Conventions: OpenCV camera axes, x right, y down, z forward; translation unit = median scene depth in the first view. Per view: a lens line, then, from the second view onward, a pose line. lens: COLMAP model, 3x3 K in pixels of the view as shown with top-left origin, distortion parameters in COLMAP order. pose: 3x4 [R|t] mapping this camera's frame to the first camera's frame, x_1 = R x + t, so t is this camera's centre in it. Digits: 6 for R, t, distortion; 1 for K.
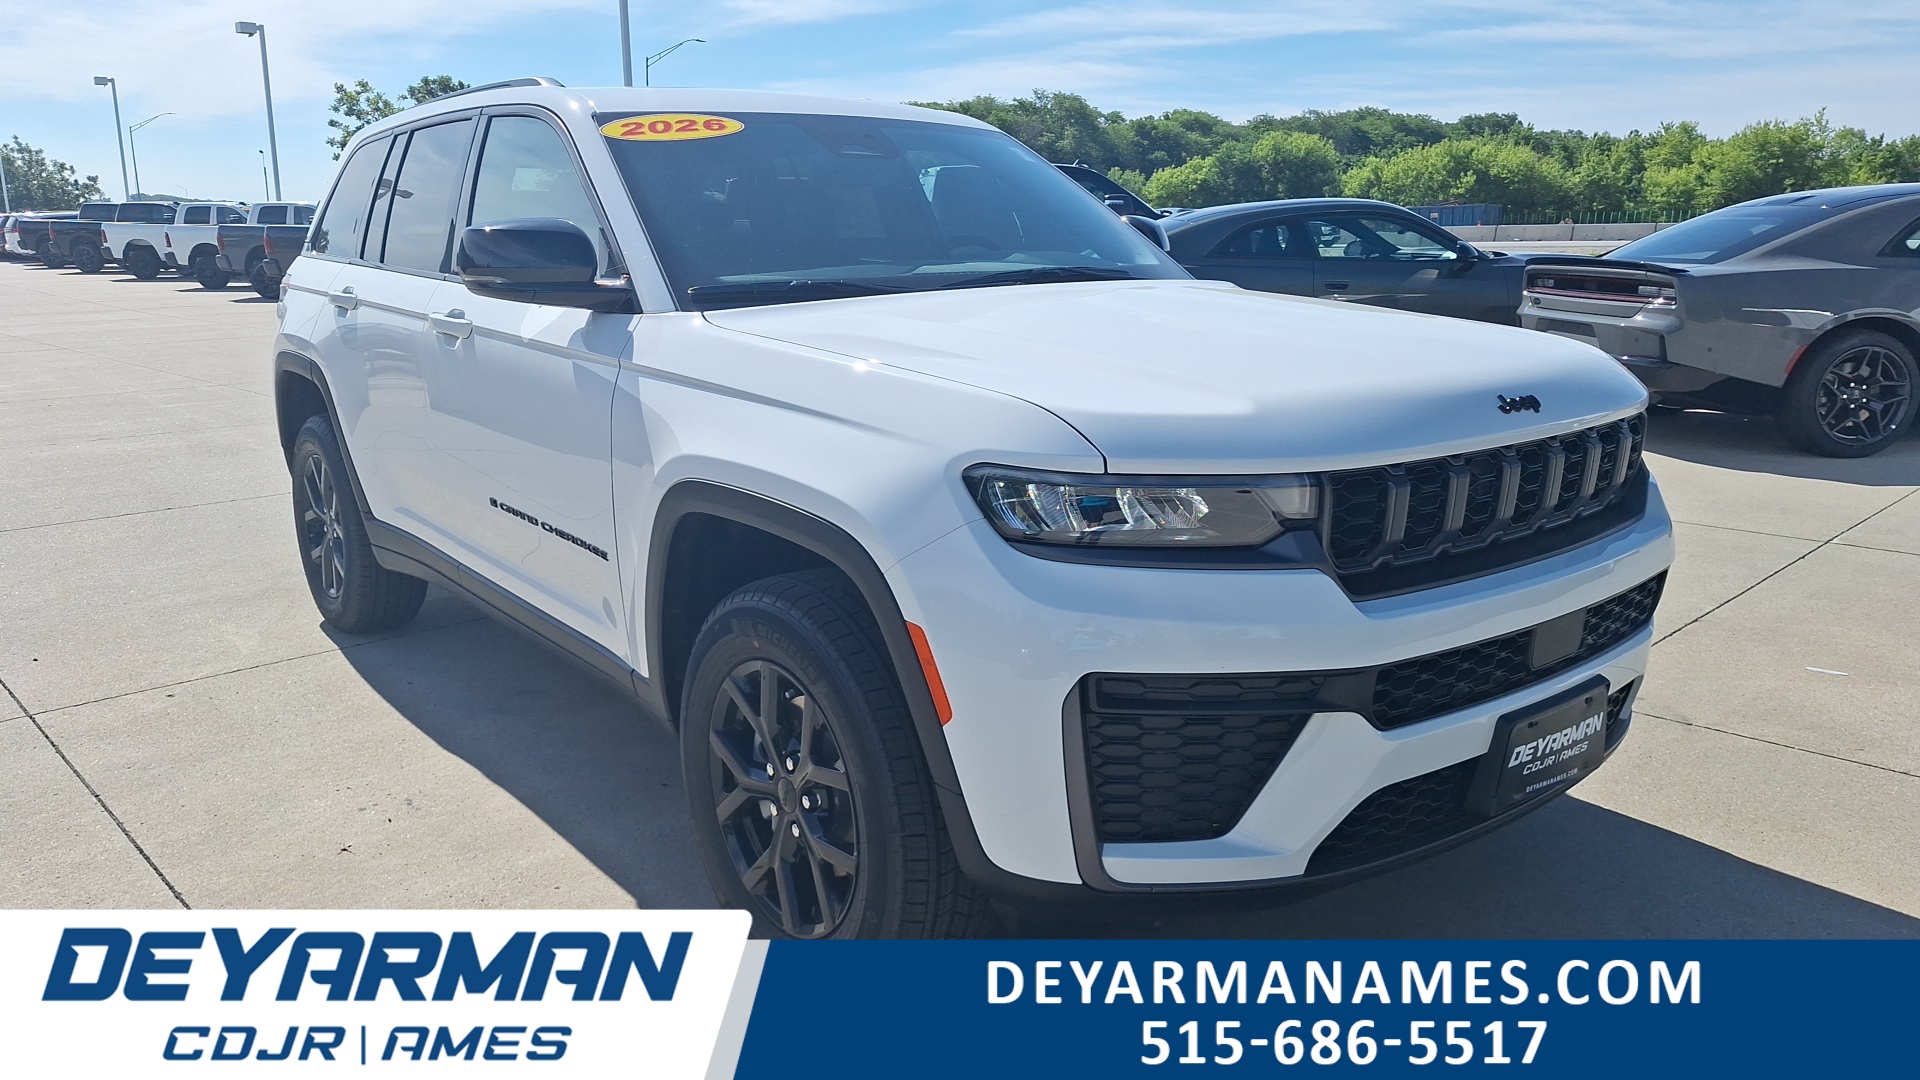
lens RADIAL K [[1336.2, 0, 946.3], [0, 1336.2, 528.8], [0, 0, 1]] dist [0.070367, -0.085995]
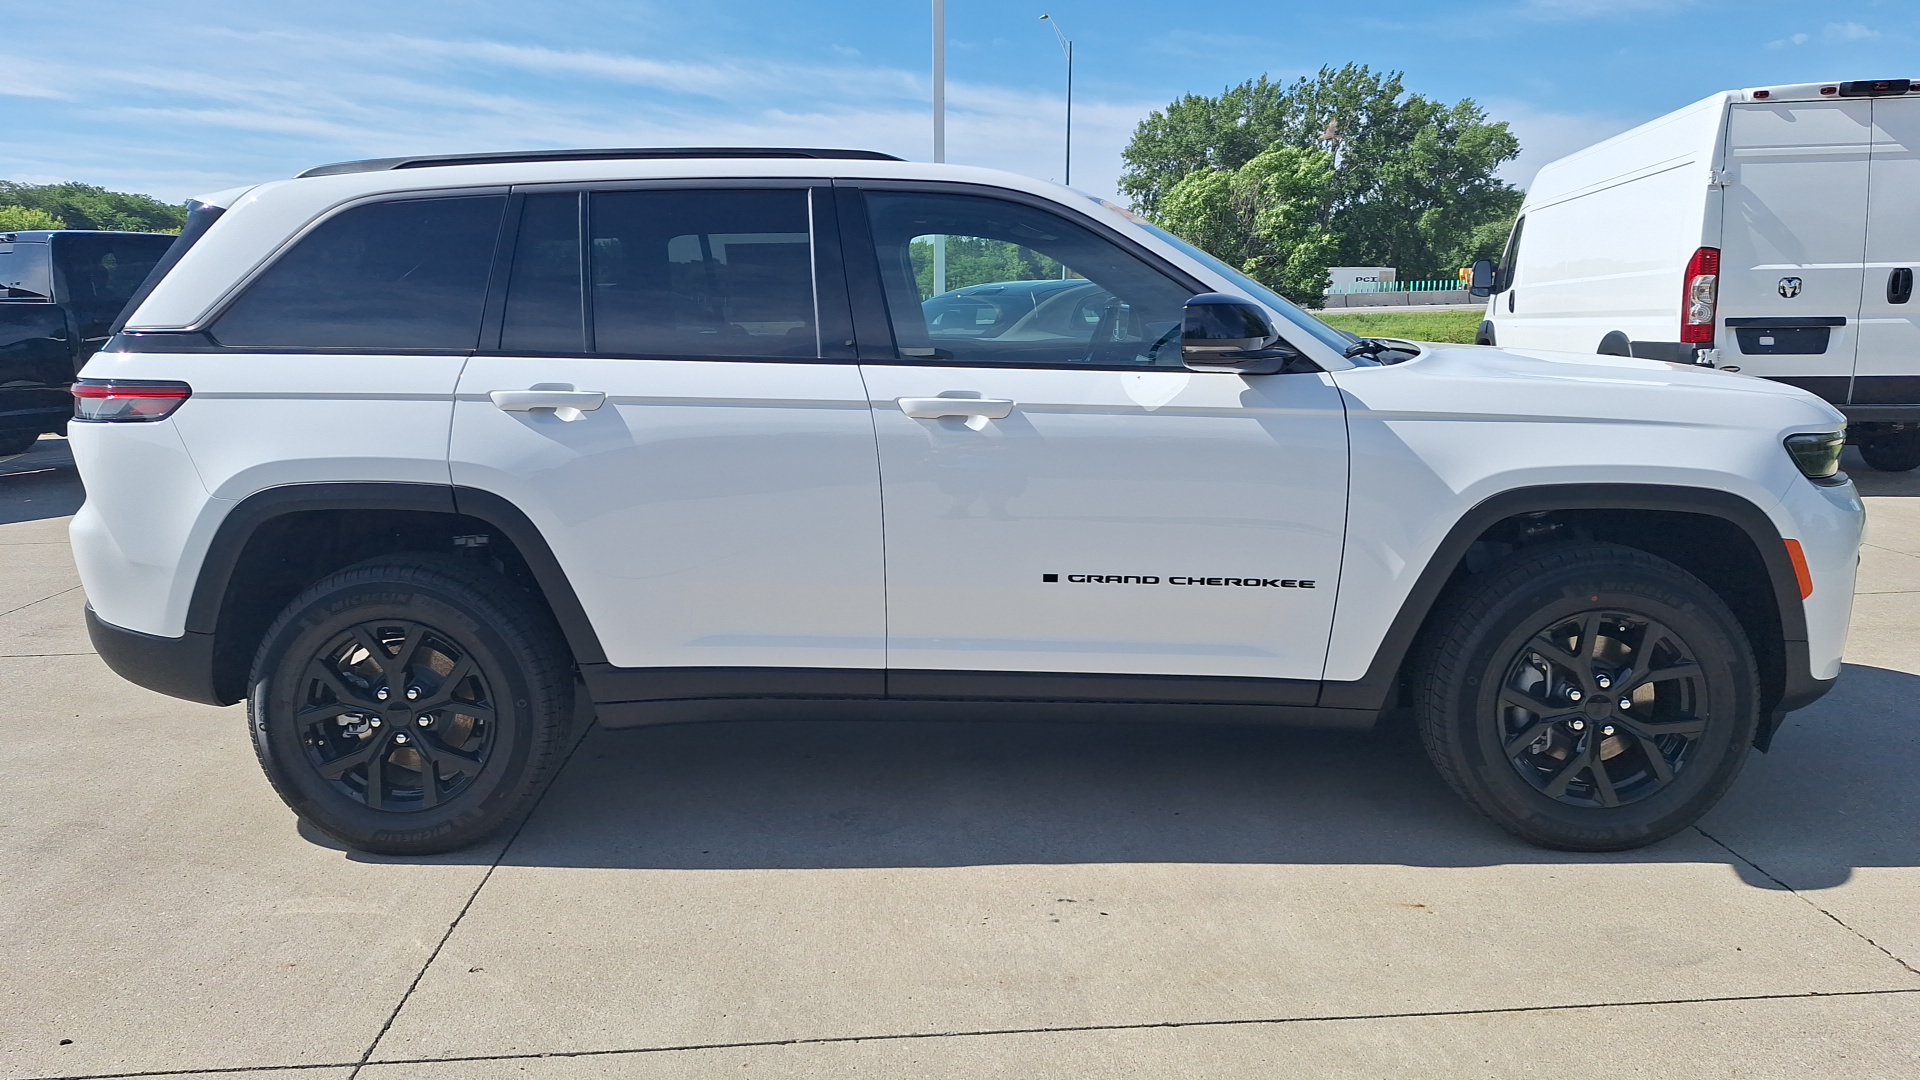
lens RADIAL K [[1336.2, 0, 946.3], [0, 1336.2, 528.8], [0, 0, 1]] dist [0.070367, -0.085995]
pose [[0.644949, -0.127796, 0.753464, -1.116264], [0.174402, 0.984515, 0.017700, -0.085711], [-0.744059, 0.119991, 0.657251, 0.410701]]
